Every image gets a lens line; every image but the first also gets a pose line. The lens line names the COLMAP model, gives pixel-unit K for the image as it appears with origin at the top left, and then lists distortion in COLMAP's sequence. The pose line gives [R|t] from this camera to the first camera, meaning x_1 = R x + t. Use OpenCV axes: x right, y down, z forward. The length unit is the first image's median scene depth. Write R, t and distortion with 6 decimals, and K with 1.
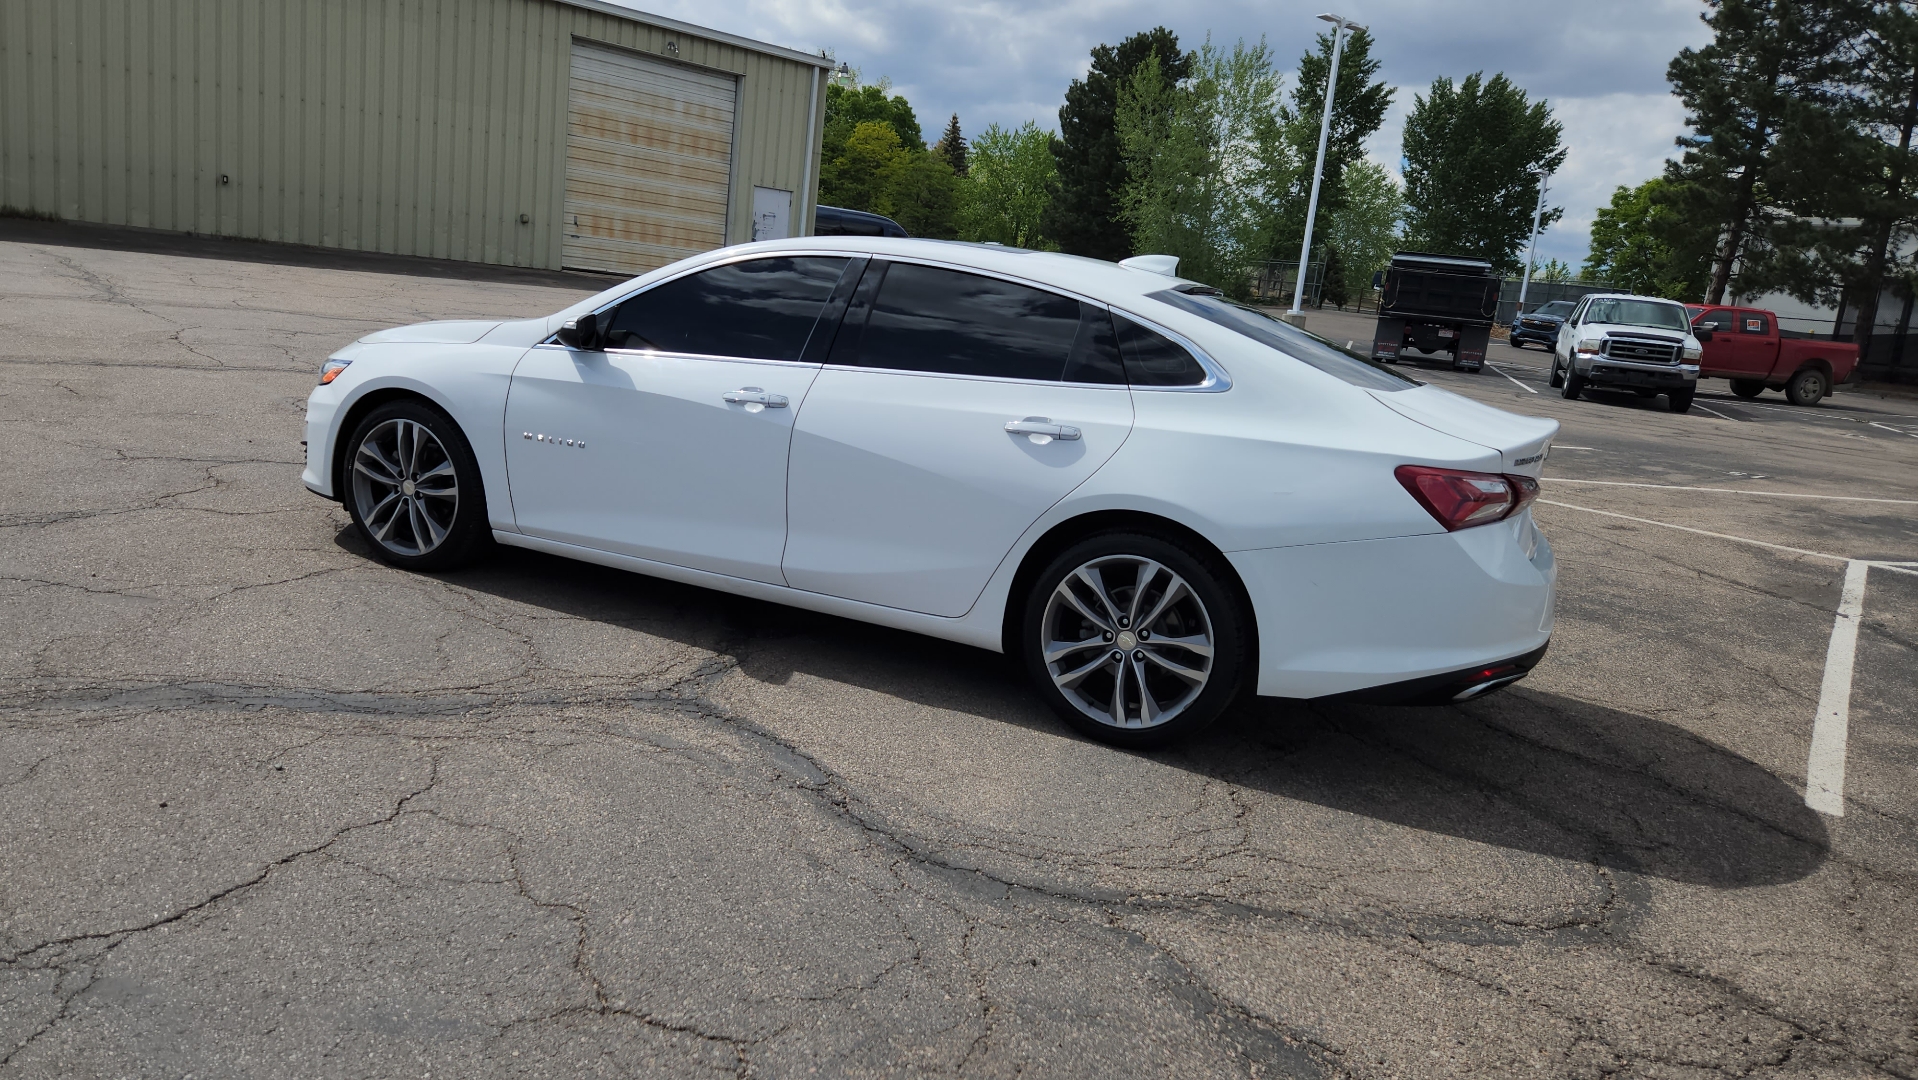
lens RADIAL K [[1286.2, 0, 929.7], [0, 1286.2, 529.9], [0, 0, 1]] dist [0.069536, -0.054018]
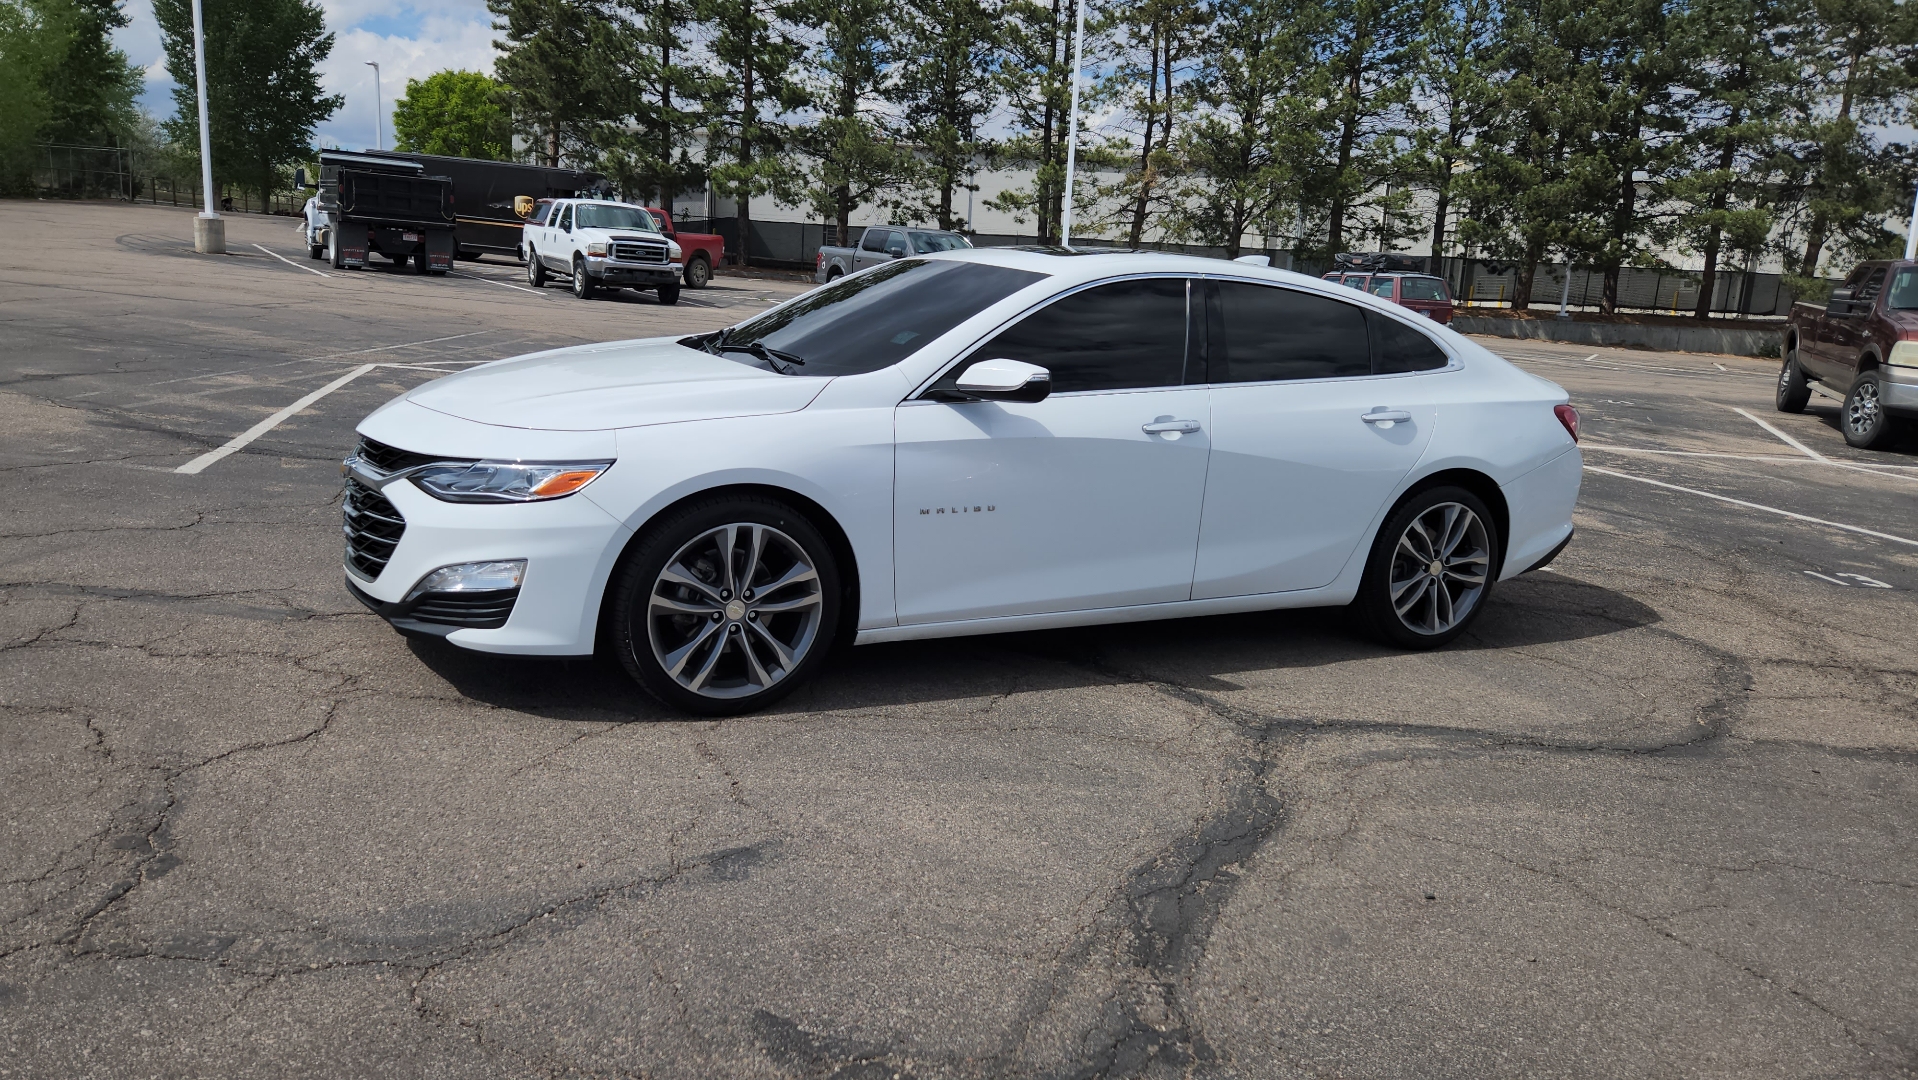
lens RADIAL K [[1283.9, 0, 924.4], [0, 1283.9, 521.5], [0, 0, 1]] dist [0.070577, -0.055538]
pose [[0.623738, -0.208643, 0.753272, -0.834080], [0.147089, 0.977829, 0.149046, -0.168285], [-0.767669, 0.017832, 0.640599, 0.406537]]
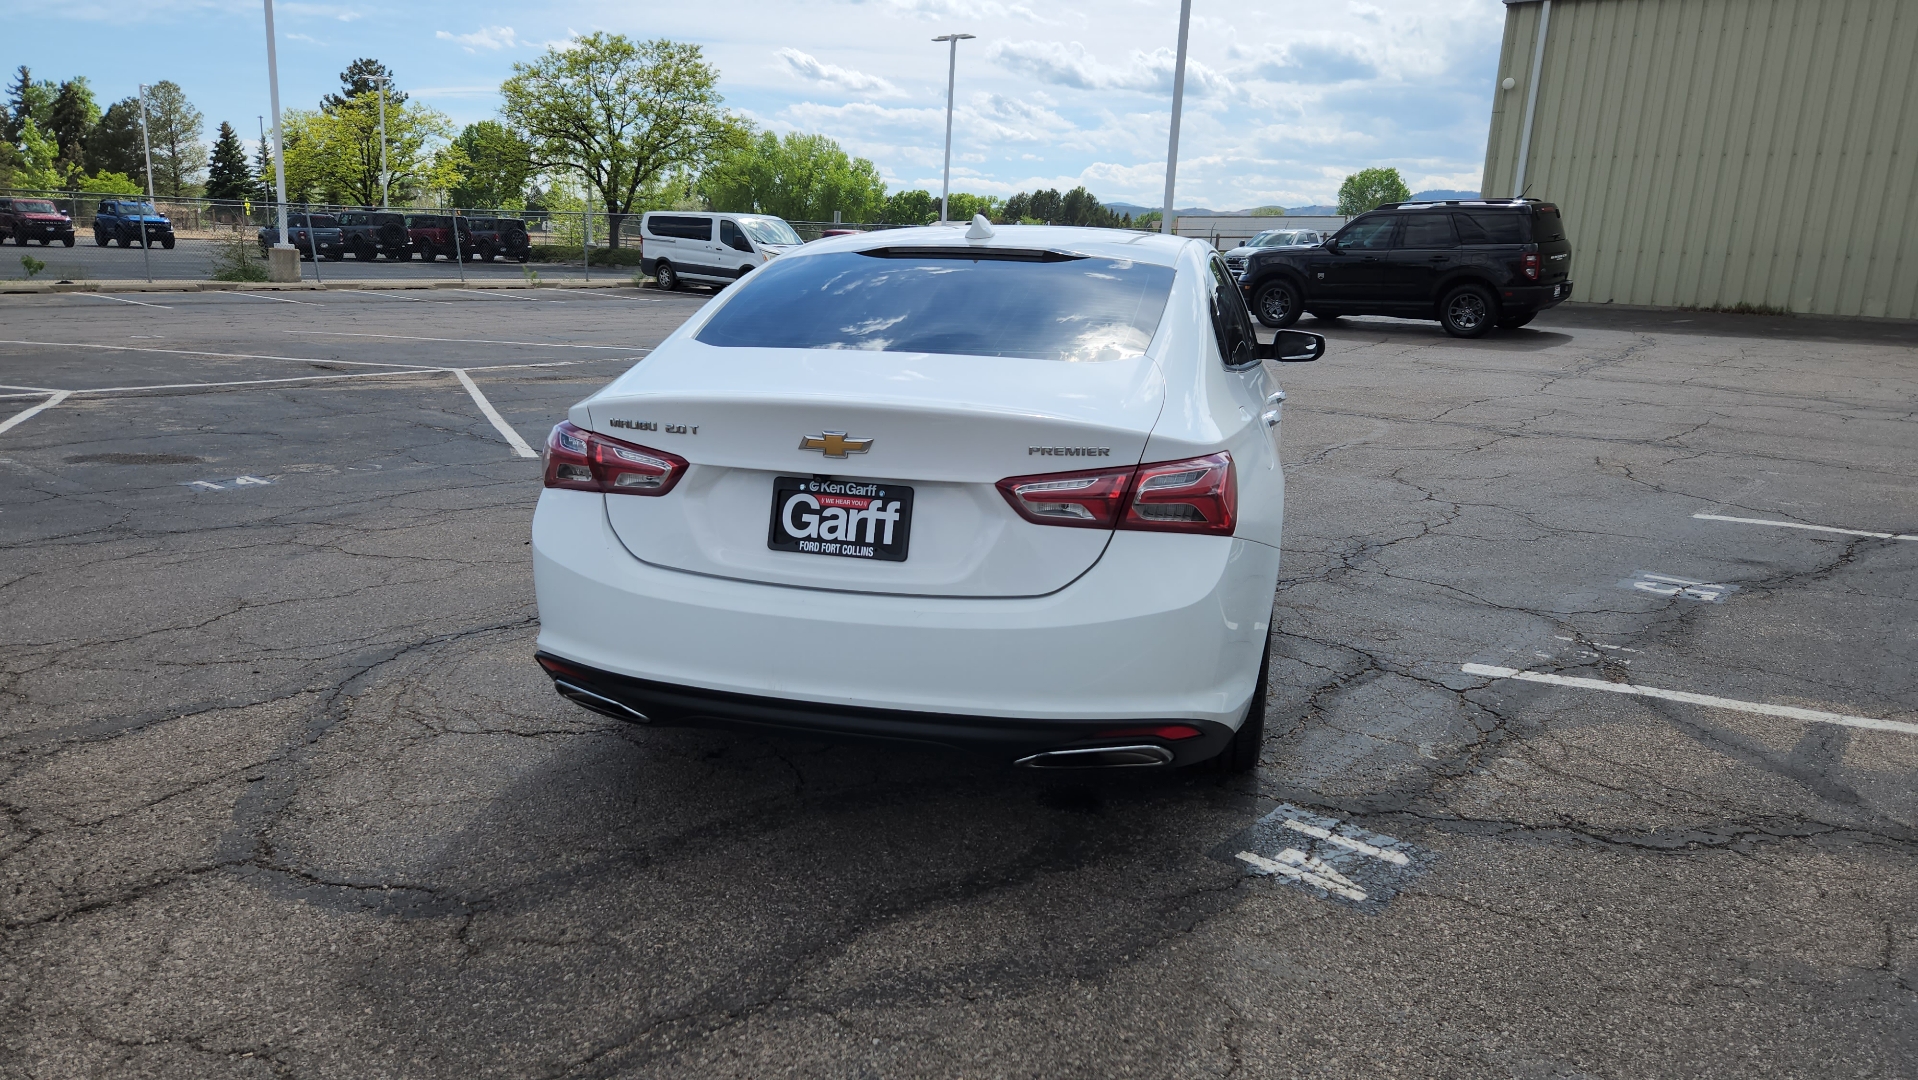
lens RADIAL K [[1286.2, 0, 932.3], [0, 1286.2, 539.5], [0, 0, 1]] dist [0.069536, -0.054018]
pose [[0.173316, 0.119394, -0.977602, 0.875282], [-0.202222, 0.975789, 0.083321, -0.060644], [0.963882, 0.183252, 0.193264, 0.728444]]
